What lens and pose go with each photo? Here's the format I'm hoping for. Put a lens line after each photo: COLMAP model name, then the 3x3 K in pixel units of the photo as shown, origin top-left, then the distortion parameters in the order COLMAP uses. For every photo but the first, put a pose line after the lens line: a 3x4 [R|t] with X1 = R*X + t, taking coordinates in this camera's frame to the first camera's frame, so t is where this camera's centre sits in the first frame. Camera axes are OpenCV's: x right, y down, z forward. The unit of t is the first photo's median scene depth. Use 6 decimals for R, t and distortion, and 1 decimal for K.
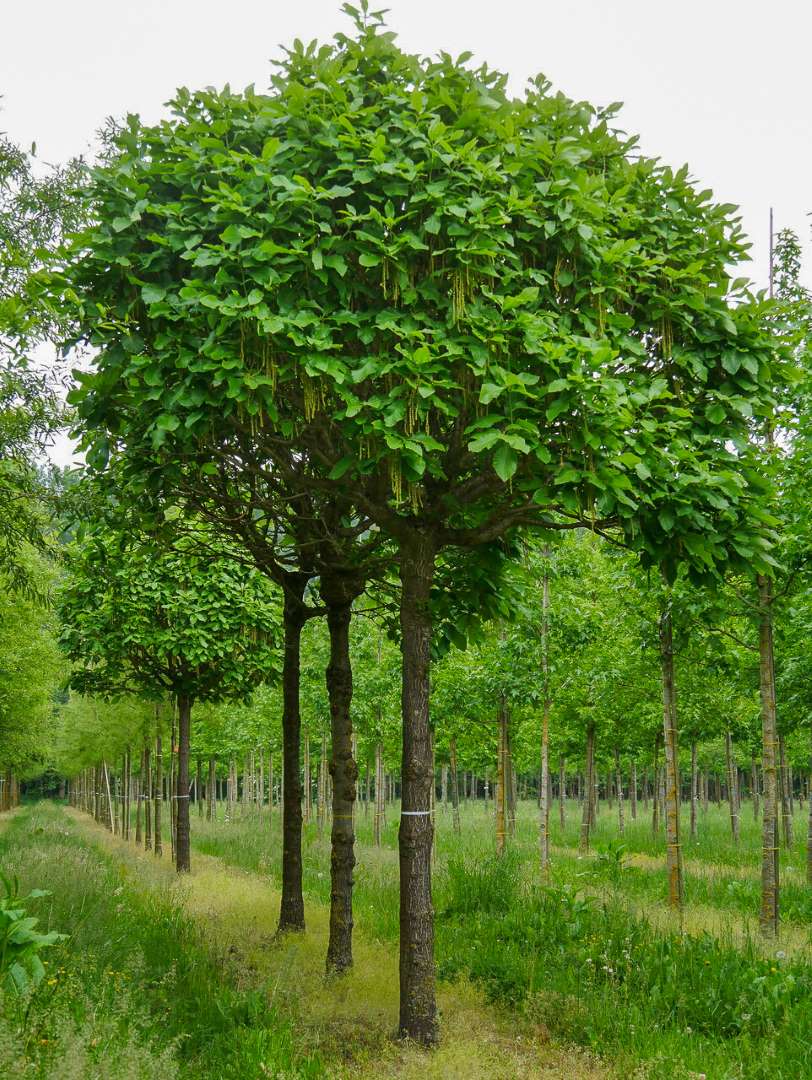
lens RADIAL K [[2271.9, 0, 406.1], [0, 2271.9, 537.6], [0, 0, 1]] dist [0.024242, 0.000000]
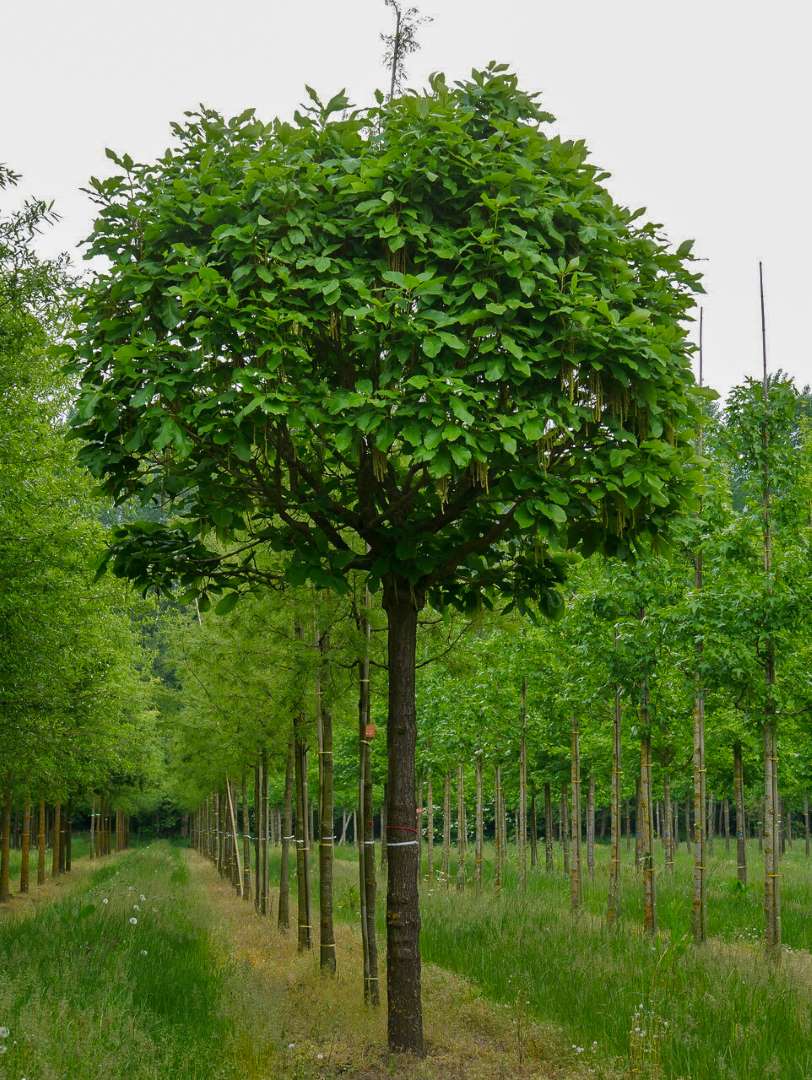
lens RADIAL K [[2271.9, 0, 405.4], [0, 2271.9, 542.1], [0, 0, 1]] dist [0.024242, 0.000000]
pose [[0.998093, -0.013821, -0.060157, -0.075926], [0.013009, 0.999819, -0.013865, 0.070708], [0.060338, 0.013056, 0.998093, 0.635477]]
